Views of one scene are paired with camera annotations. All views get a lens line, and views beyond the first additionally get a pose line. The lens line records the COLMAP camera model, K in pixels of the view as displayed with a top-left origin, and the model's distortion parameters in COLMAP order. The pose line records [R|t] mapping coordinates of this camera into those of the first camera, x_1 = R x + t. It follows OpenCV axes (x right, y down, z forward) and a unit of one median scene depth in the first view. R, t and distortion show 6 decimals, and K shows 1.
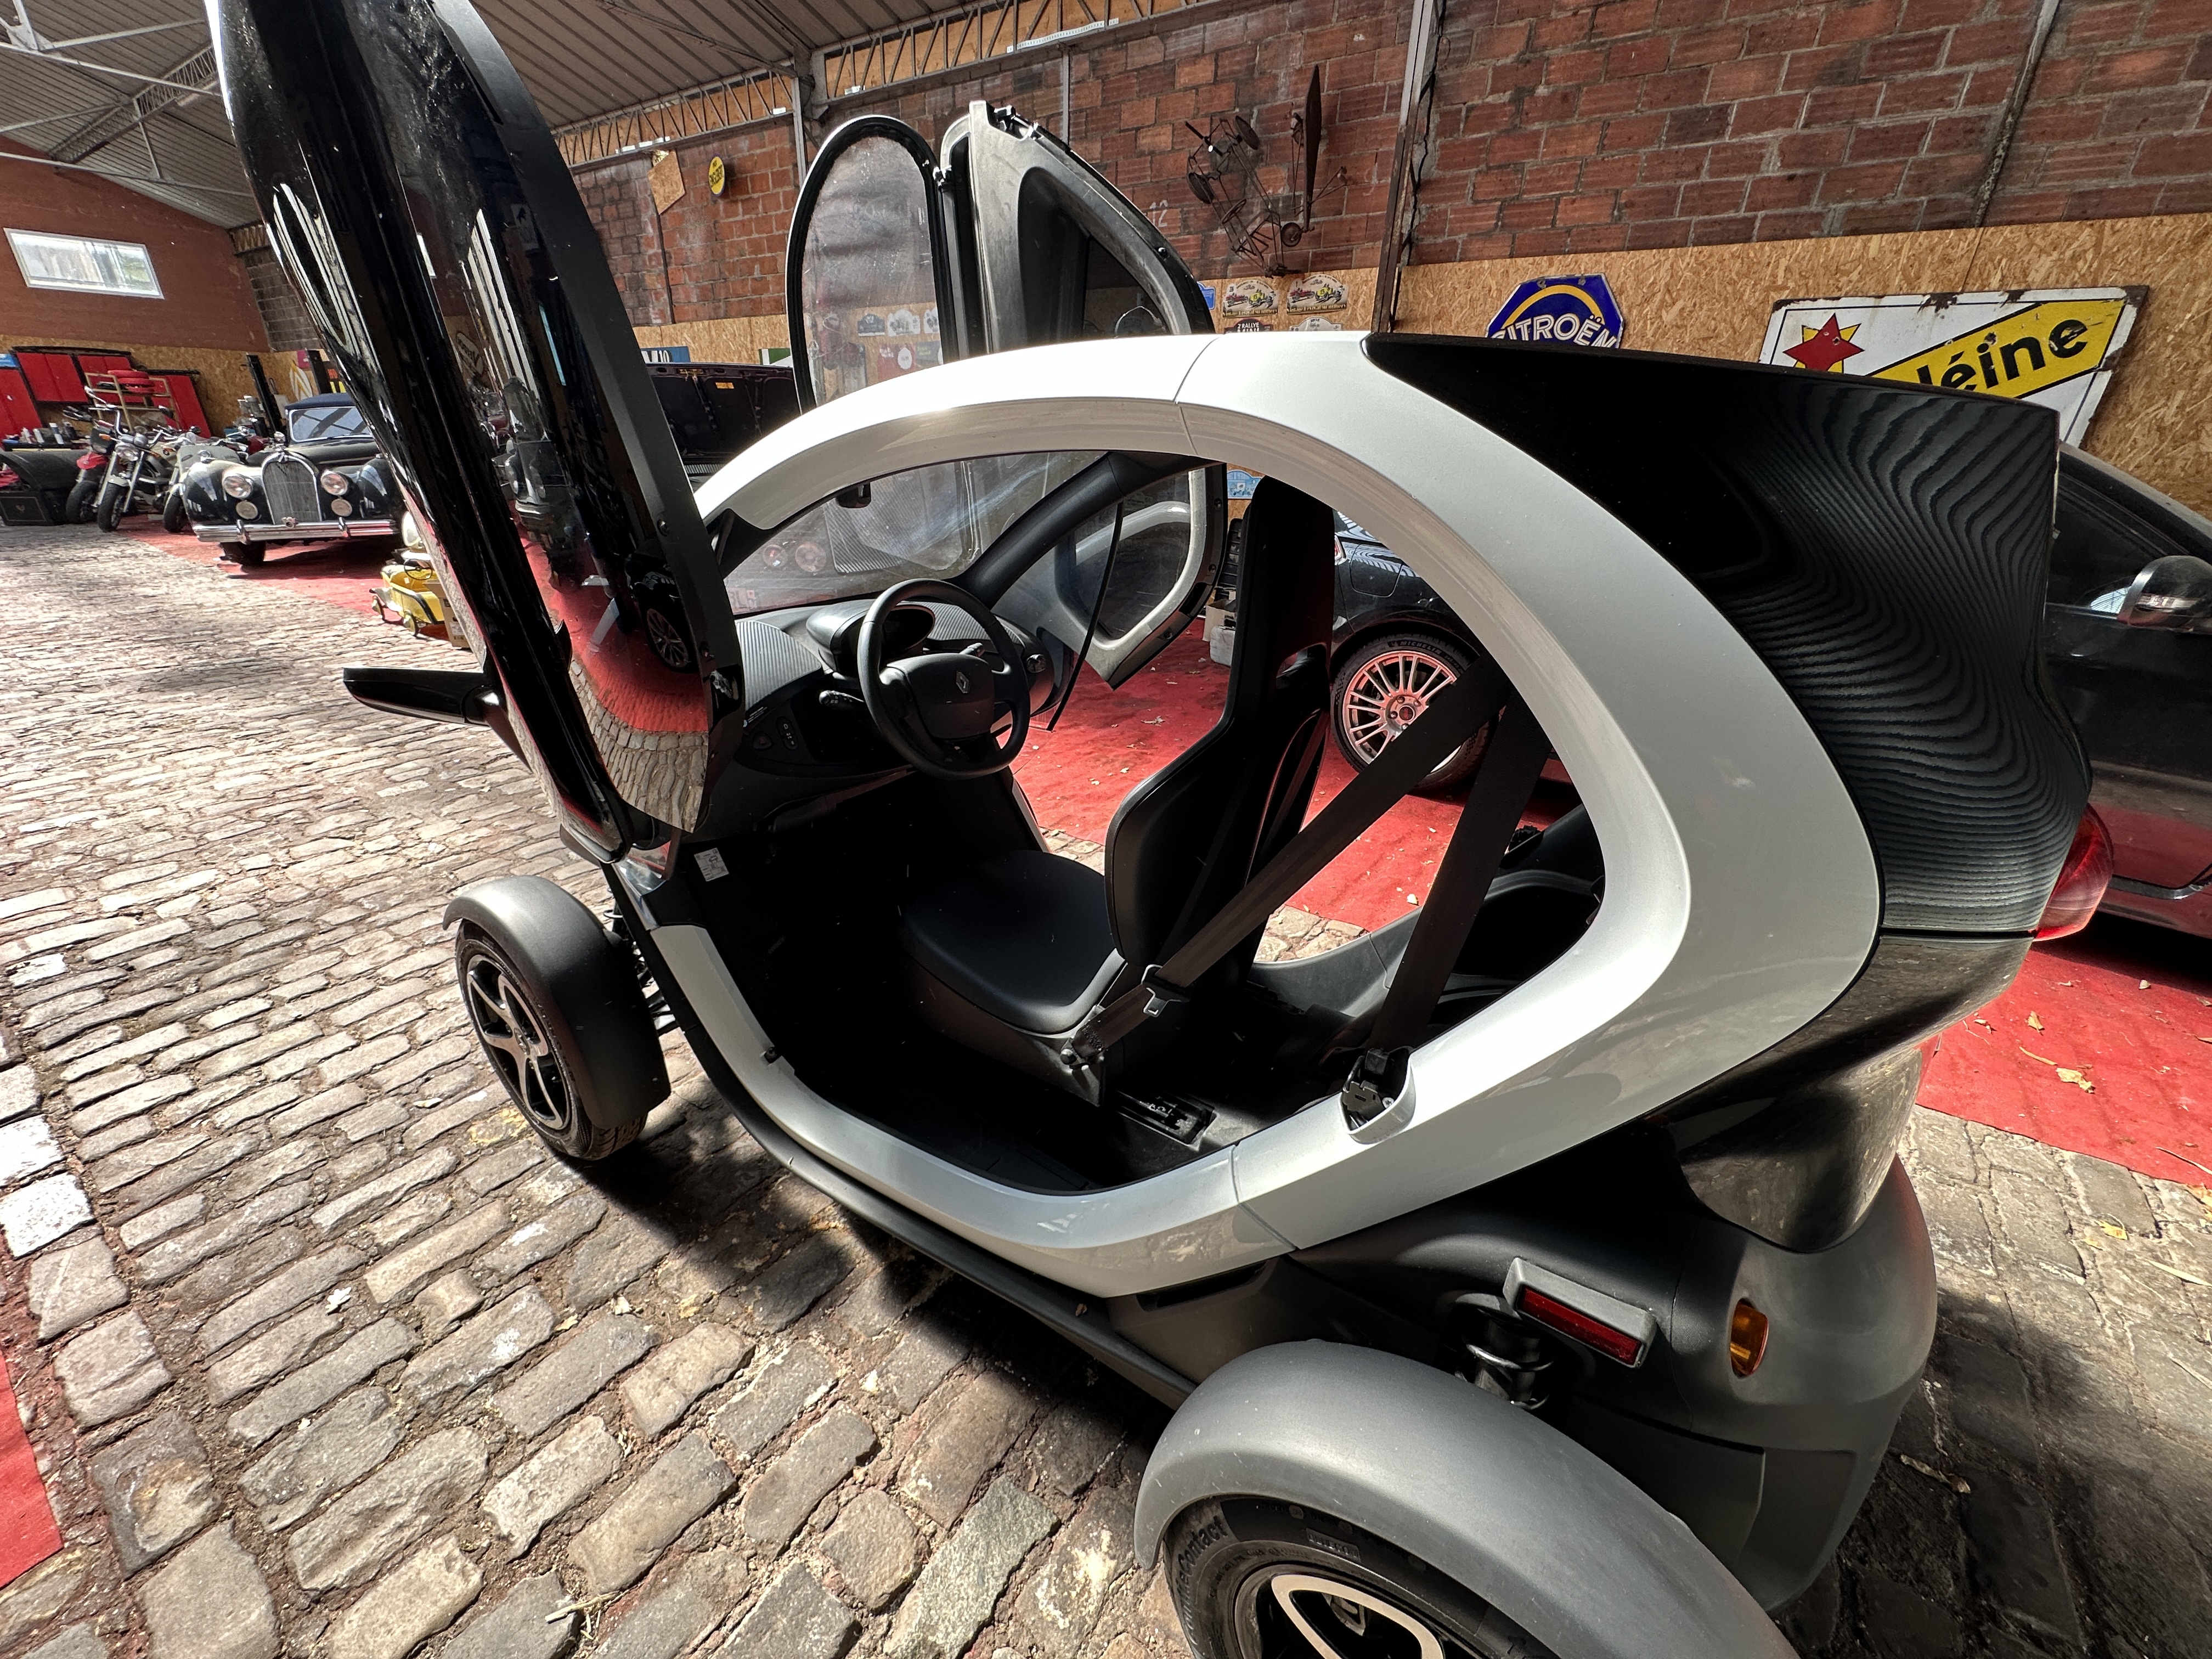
lens RADIAL K [[885.4, 0, 1113.9], [0, 885.4, 828.2], [0, 0, 1]] dist [-0.009604, 0.001942]
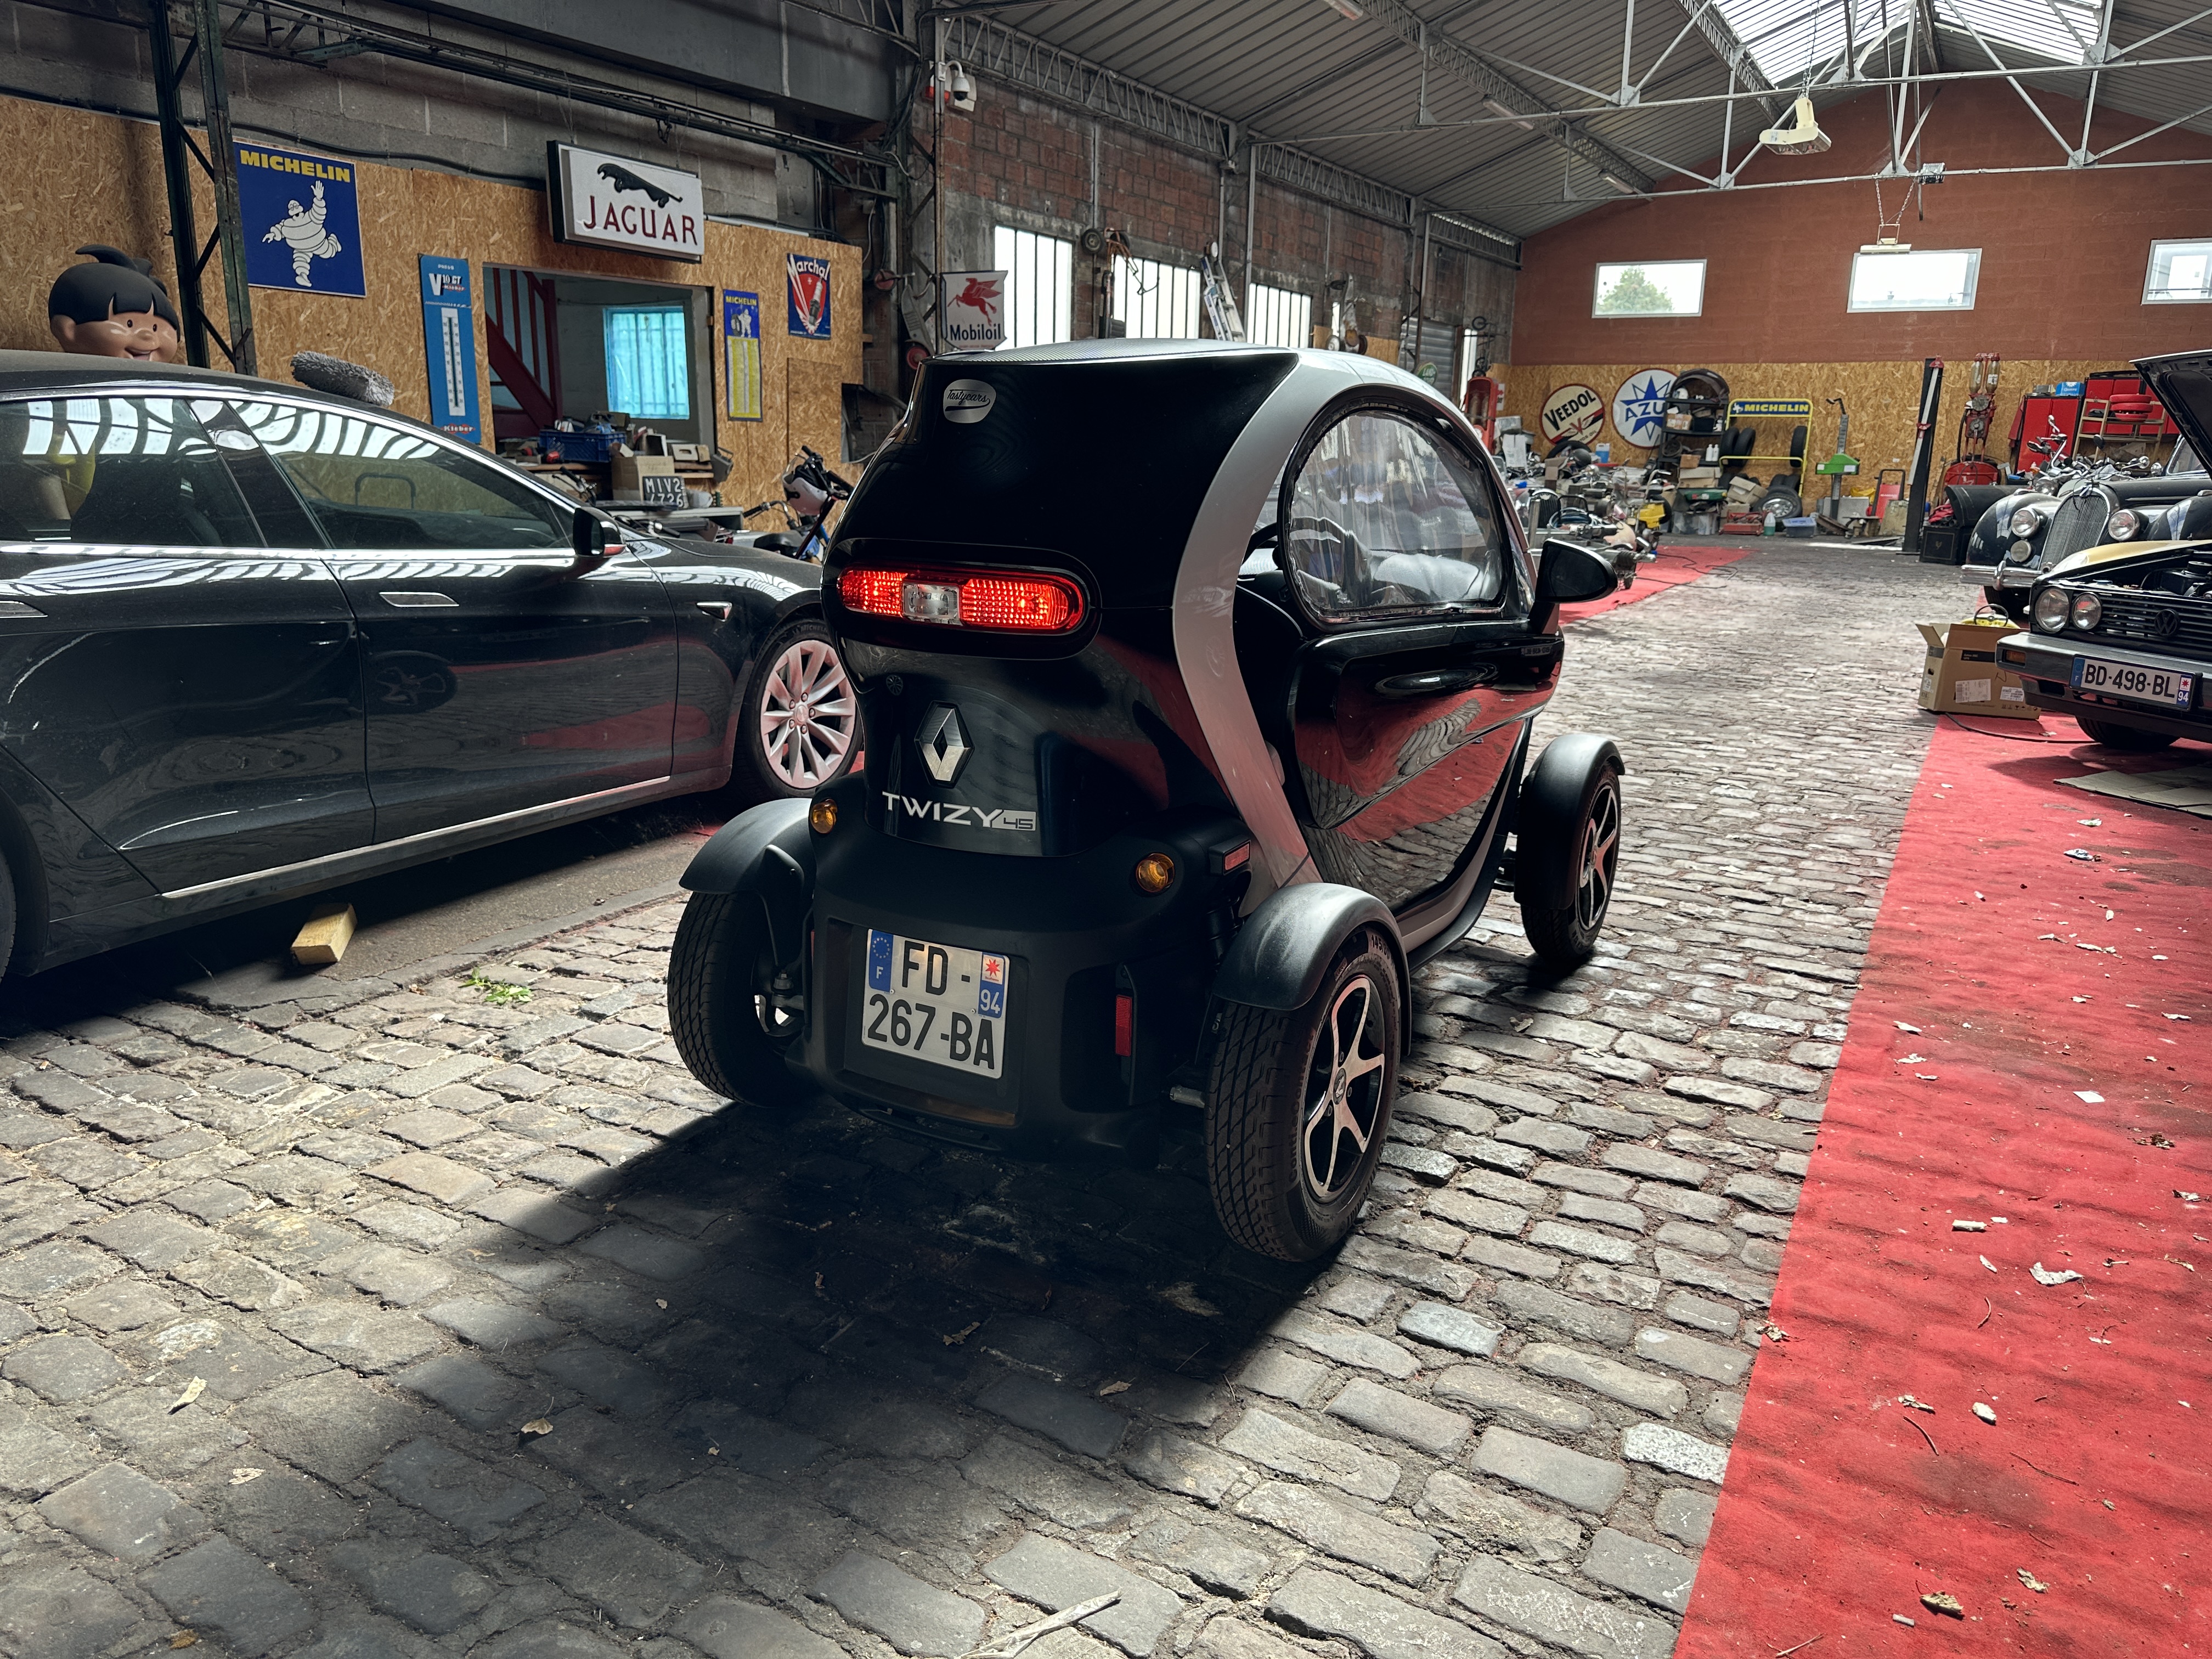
lens RADIAL K [[1568.6, 0, 1096.2], [0, 1568.6, 853.1], [0, 0, 1]] dist [0.032504, -0.047380]
pose [[0.077439, 0.235743, -0.968725, 0.556476], [-0.419347, 0.889216, 0.182872, -0.030830], [0.904517, 0.392071, 0.167718, 0.131164]]
